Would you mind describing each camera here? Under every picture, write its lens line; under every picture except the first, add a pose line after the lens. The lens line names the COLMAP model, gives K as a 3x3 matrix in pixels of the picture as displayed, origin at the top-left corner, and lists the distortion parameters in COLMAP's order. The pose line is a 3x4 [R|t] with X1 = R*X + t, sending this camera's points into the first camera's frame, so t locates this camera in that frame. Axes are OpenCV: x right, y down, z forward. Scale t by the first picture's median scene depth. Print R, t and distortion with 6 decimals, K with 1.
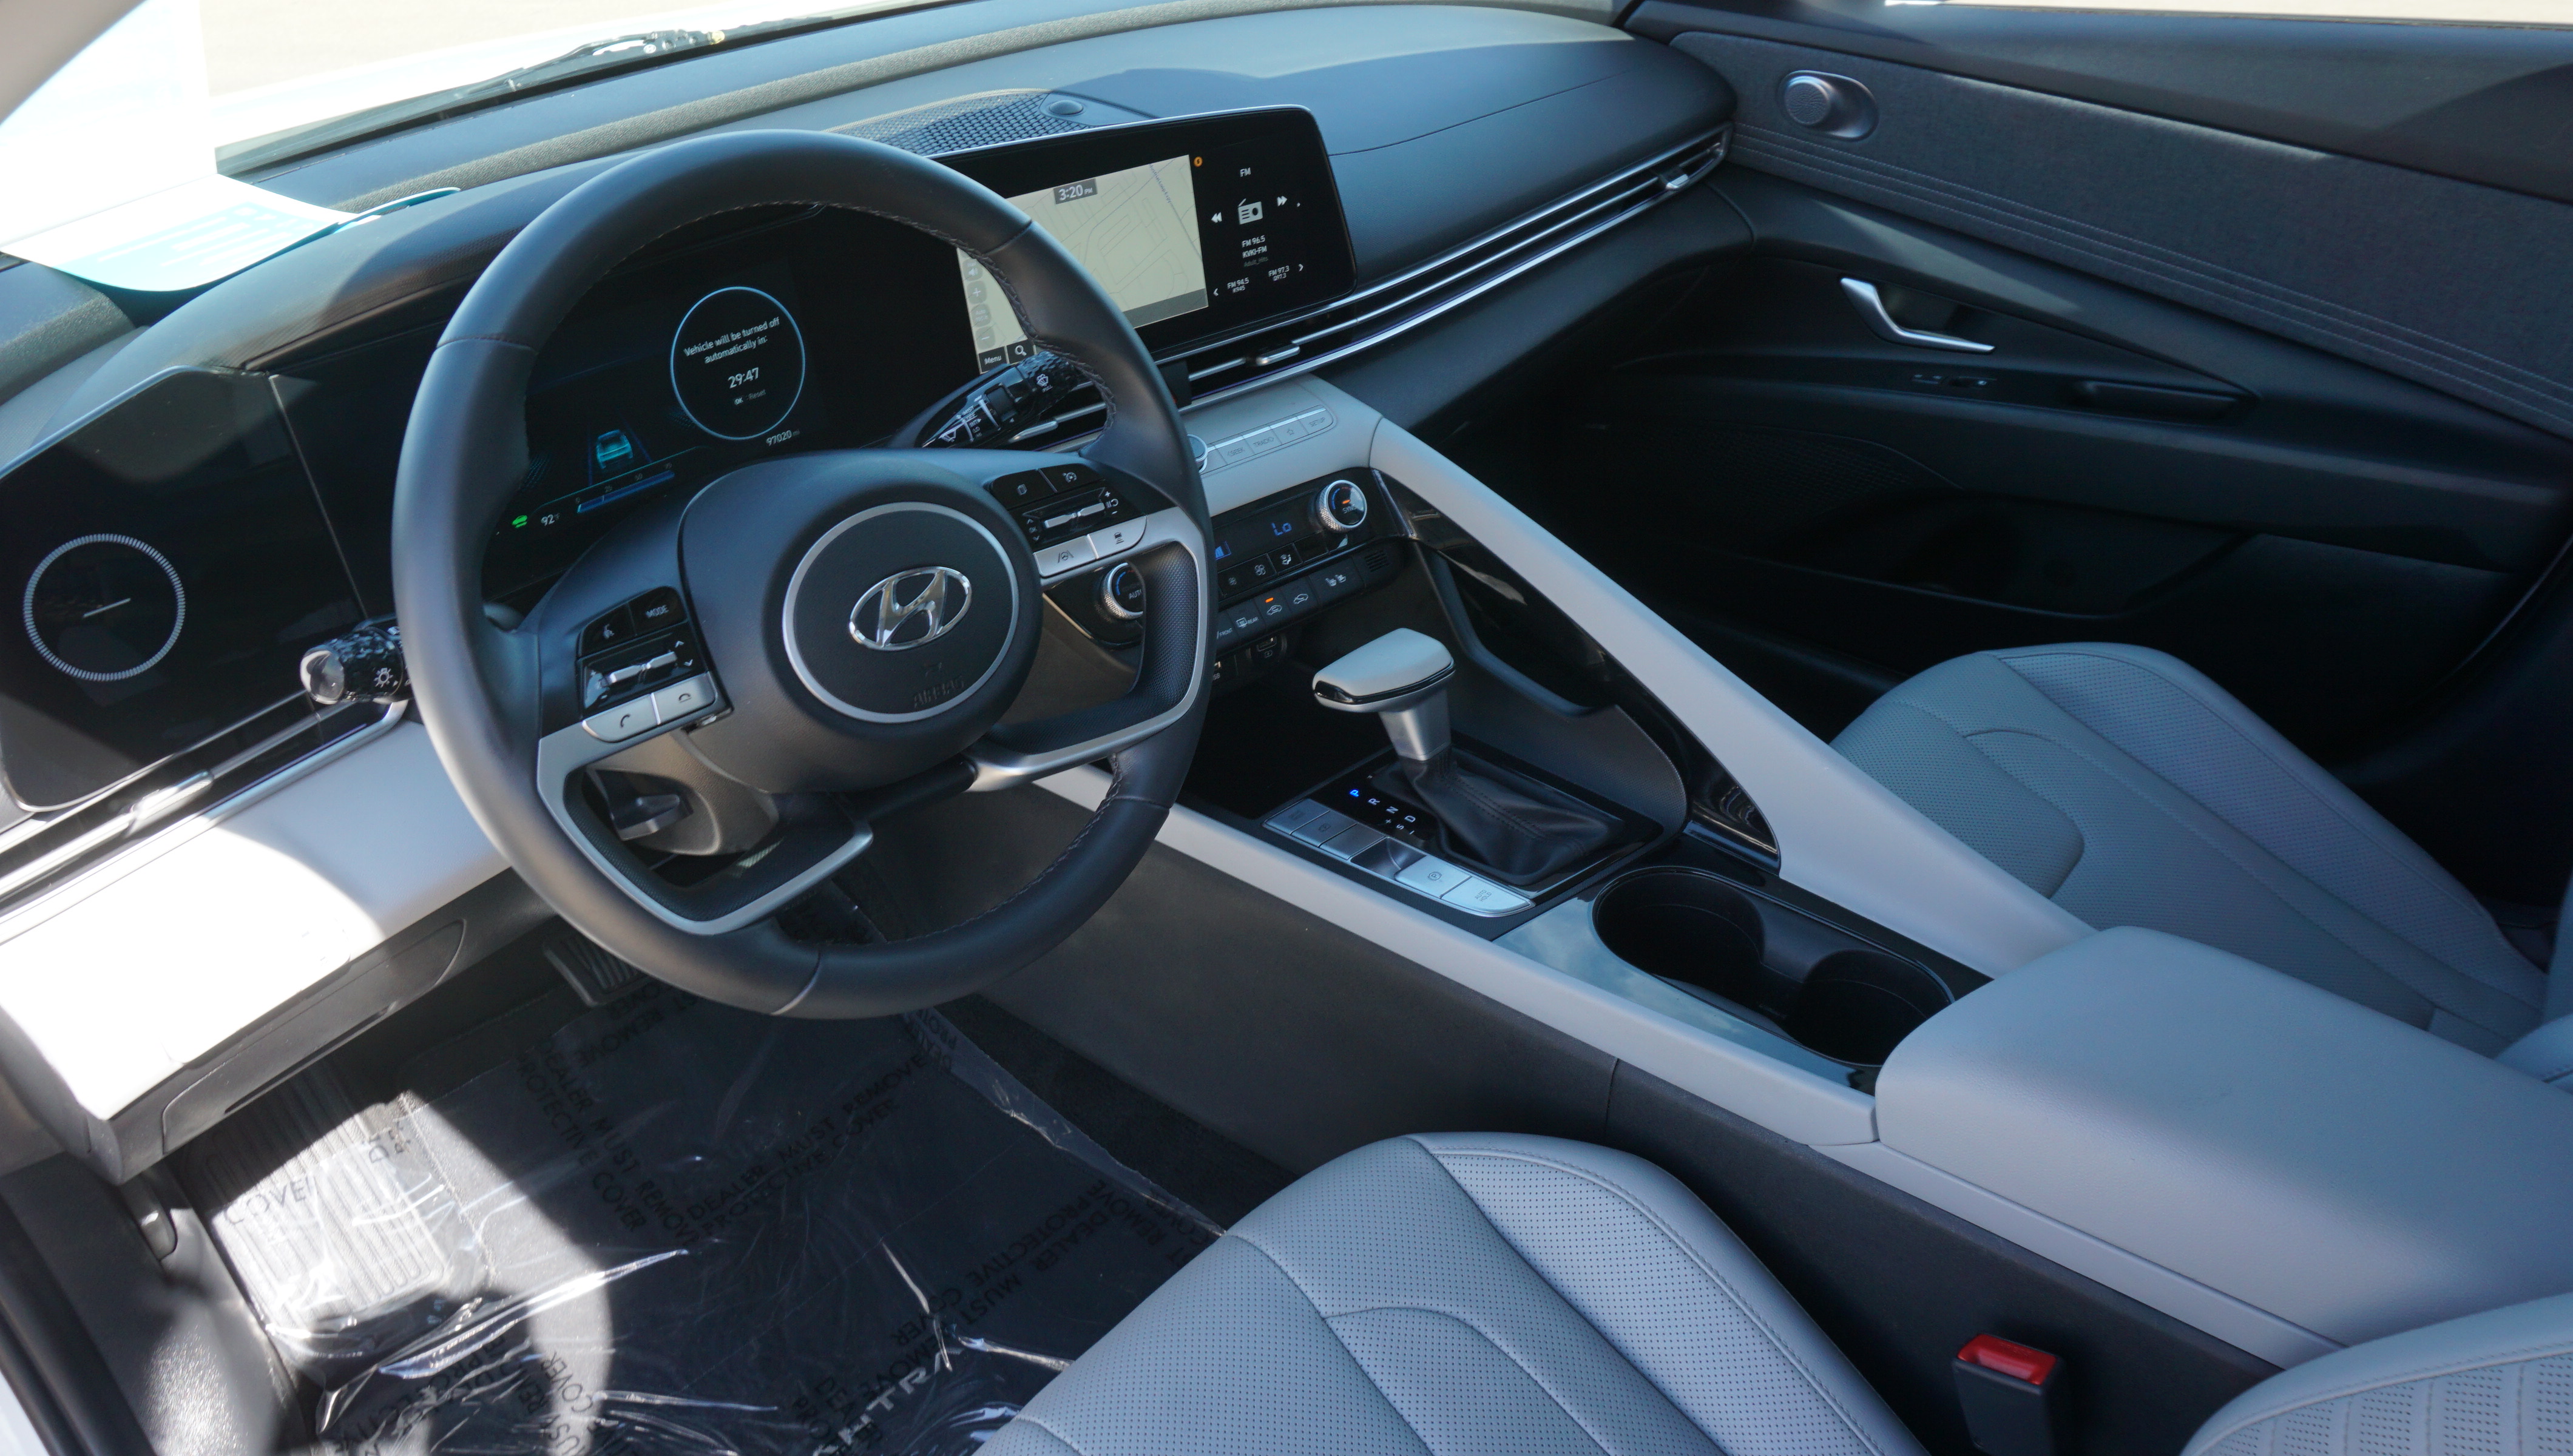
lens RADIAL K [[1748.6, 0, 1286.4], [0, 1748.6, 726.3], [0, 0, 1]] dist [-0.038899, 0.036539]
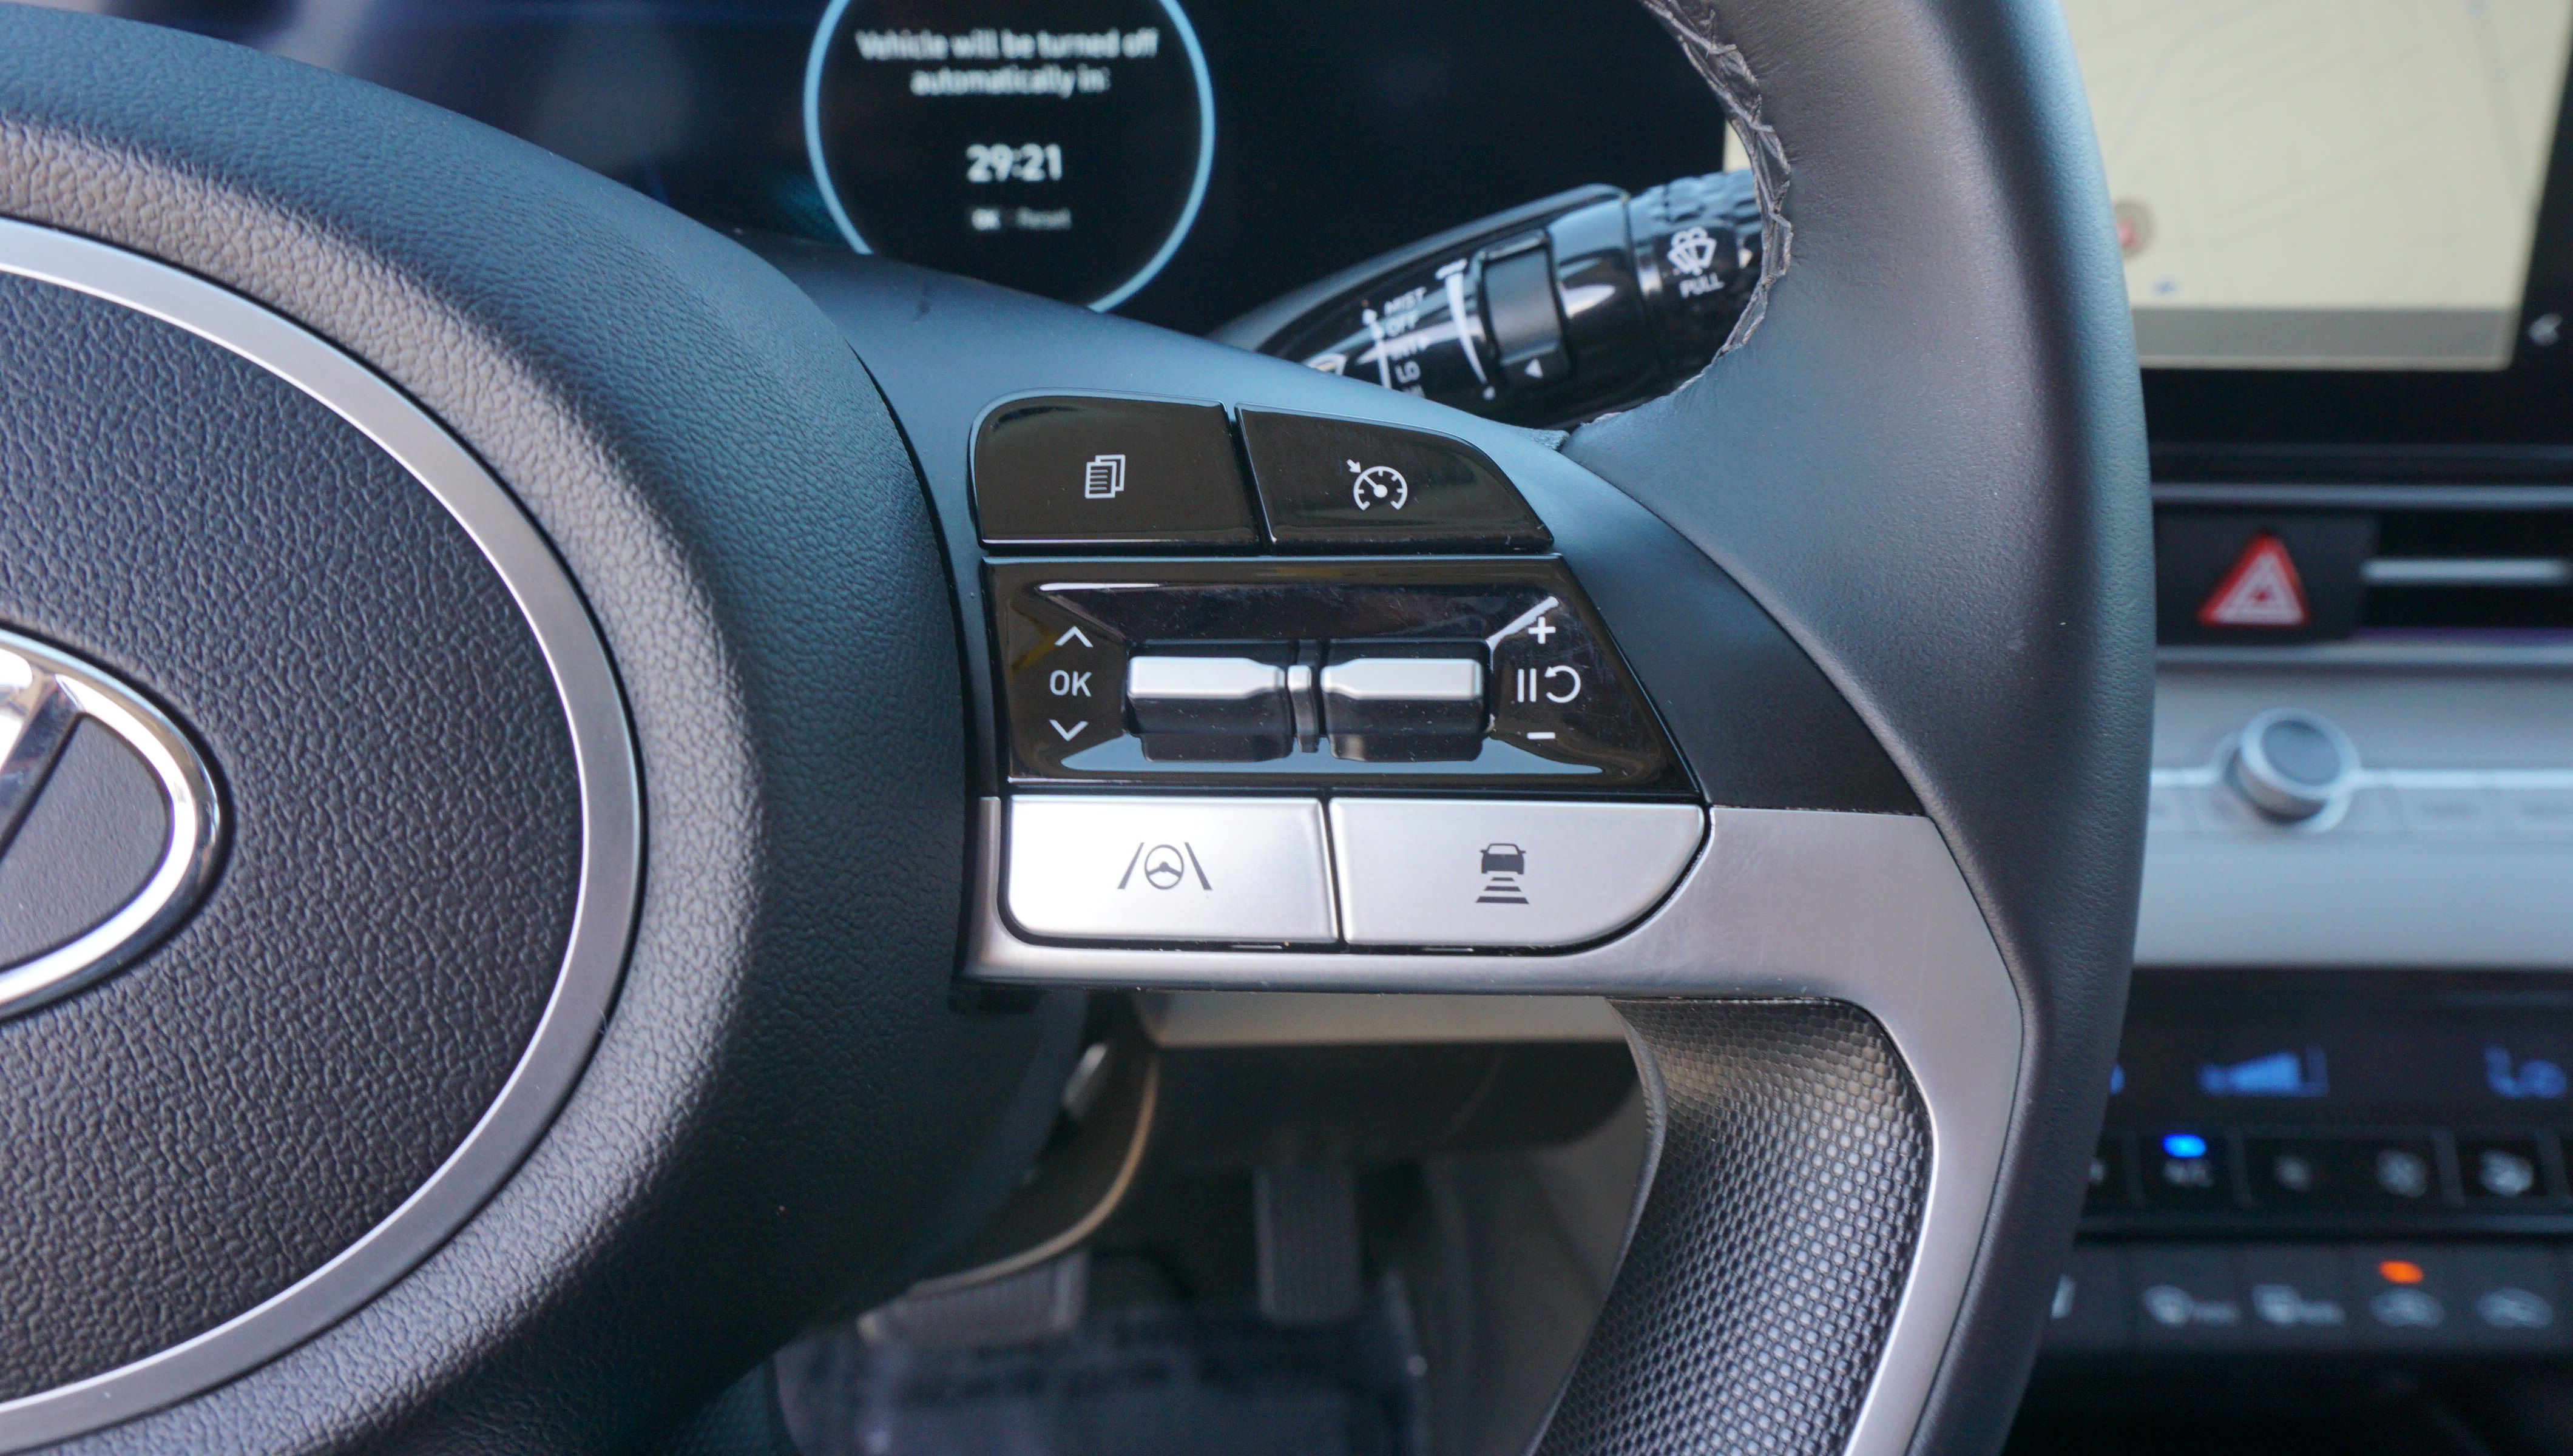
lens RADIAL K [[1748.6, 0, 1293.0], [0, 1748.6, 741.5], [0, 0, 1]] dist [-0.038899, 0.036539]
pose [[0.758130, 0.292325, -0.582910, -0.007280], [-0.374456, 0.926980, -0.022143, -0.081276], [0.533874, 0.235061, 0.812235, 0.625616]]
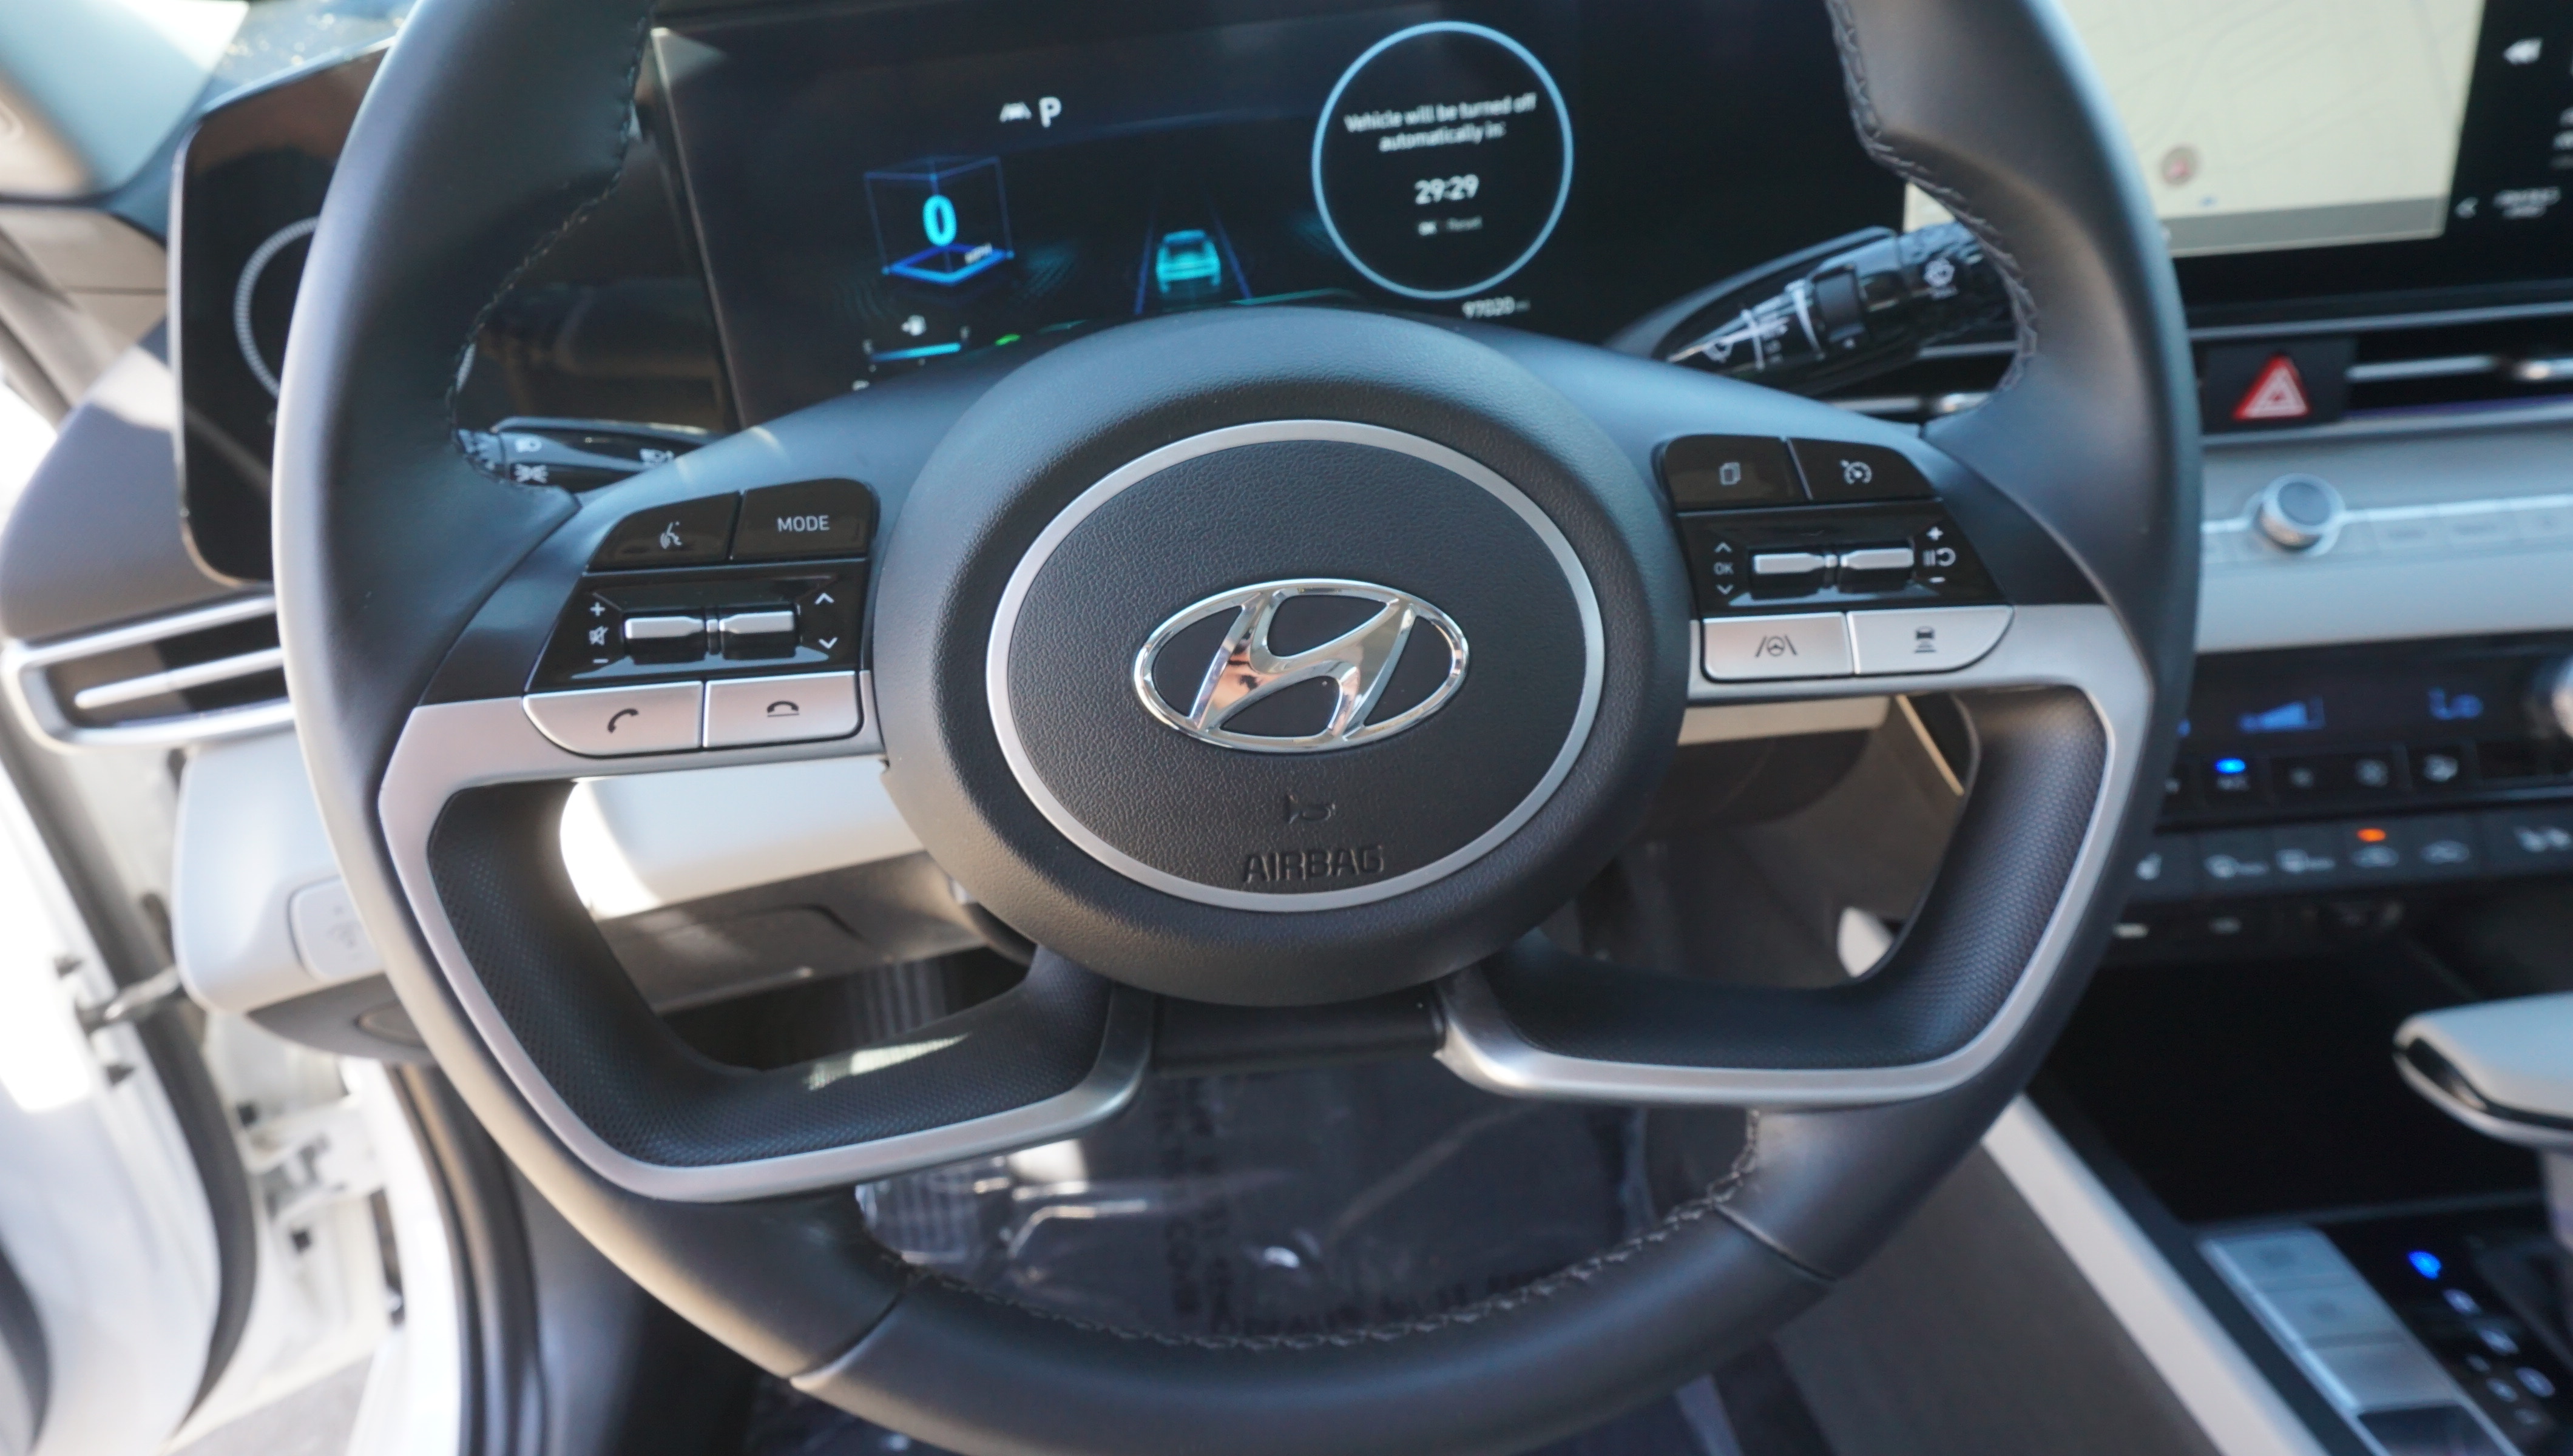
lens RADIAL K [[1748.6, 0, 1292.5], [0, 1748.6, 723.1], [0, 0, 1]] dist [-0.038899, 0.036539]
pose [[0.770181, 0.303413, -0.561036, 0.021333], [-0.295682, 0.949225, 0.107442, -0.066191], [0.565149, 0.083139, 0.820789, 0.425797]]
